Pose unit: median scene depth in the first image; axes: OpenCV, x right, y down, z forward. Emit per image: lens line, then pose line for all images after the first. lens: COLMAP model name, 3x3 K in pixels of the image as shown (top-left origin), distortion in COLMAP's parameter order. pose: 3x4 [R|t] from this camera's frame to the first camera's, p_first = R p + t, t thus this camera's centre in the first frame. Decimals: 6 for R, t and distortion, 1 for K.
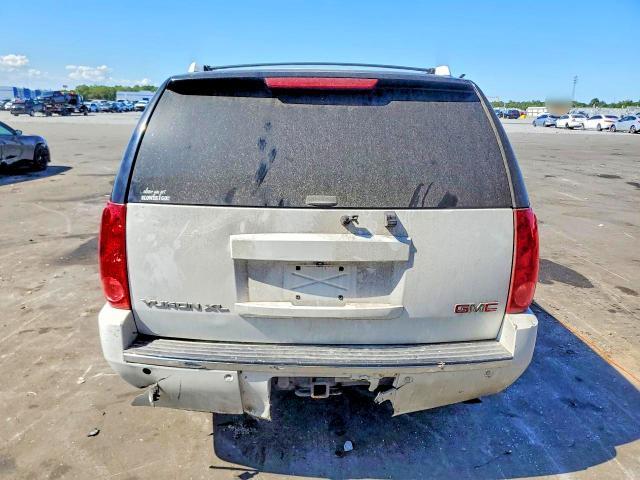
lens RADIAL K [[507.8, 0, 320.0], [0, 507.8, 240.0], [0, 0, 1]] dist [0.009652, 0.000980]
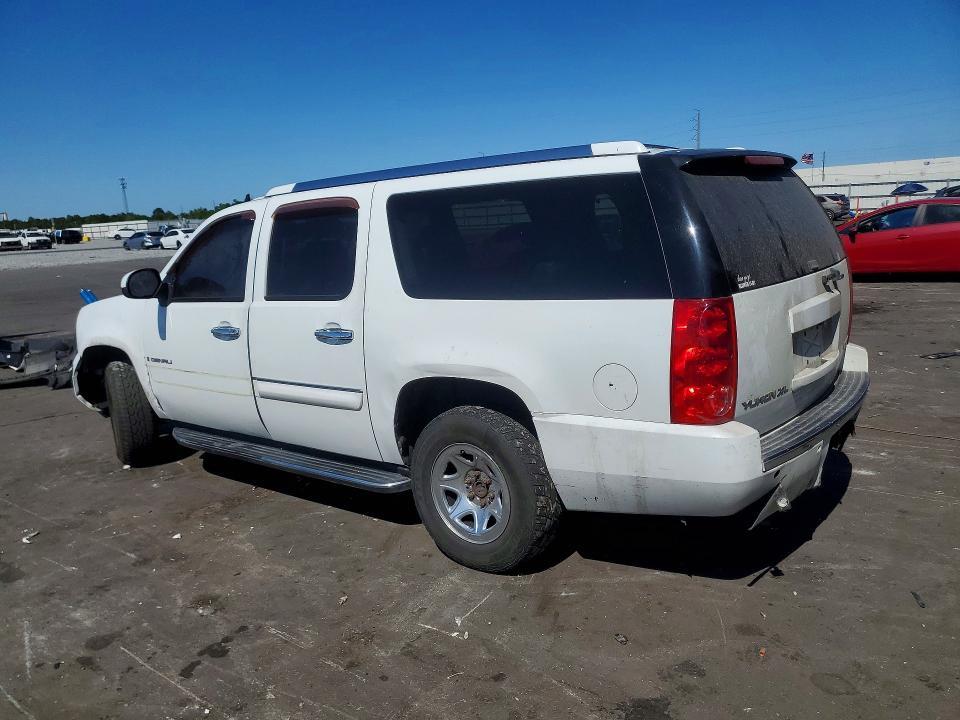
lens RADIAL K [[761.7, 0, 480.0], [0, 761.7, 360.0], [0, 0, 1]] dist [0.009652, 0.000980]
pose [[0.624161, -0.197153, 0.756012, -0.973841], [0.255319, 0.965982, 0.041118, -0.075030], [-0.738400, 0.167360, 0.653265, 0.276437]]
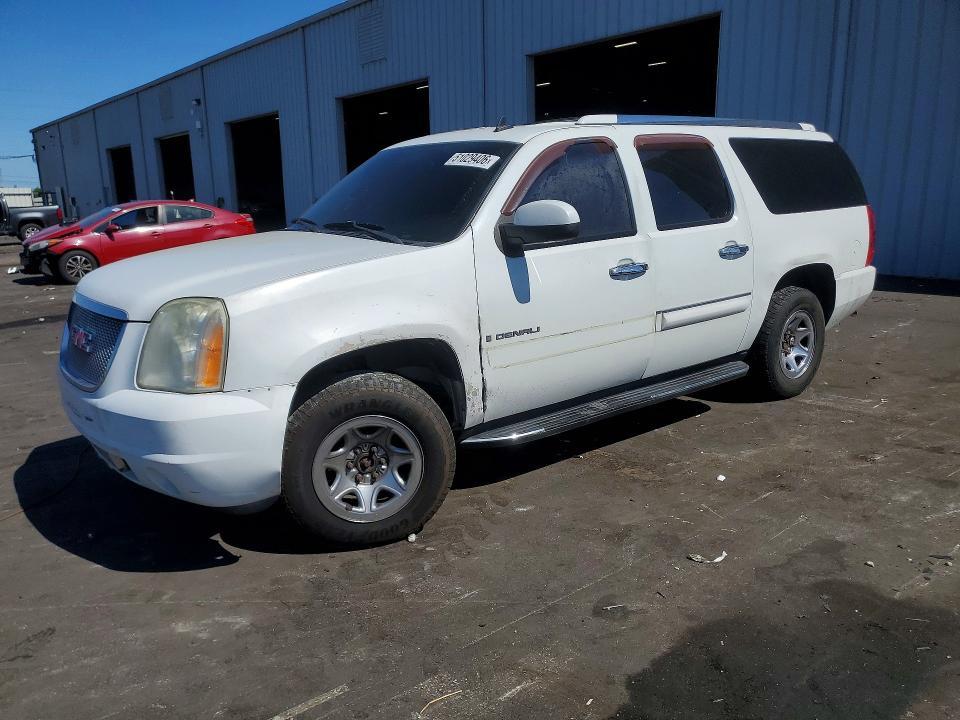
lens RADIAL K [[723.1, 0, 480.0], [0, 723.1, 360.0], [0, 0, 1]] dist [-0.012352, -0.003923]
pose [[-0.596974, -0.173823, 0.783204, -1.008081], [0.219984, 0.903361, 0.368166, -0.489175], [-0.771511, 0.392077, -0.501045, 2.120707]]
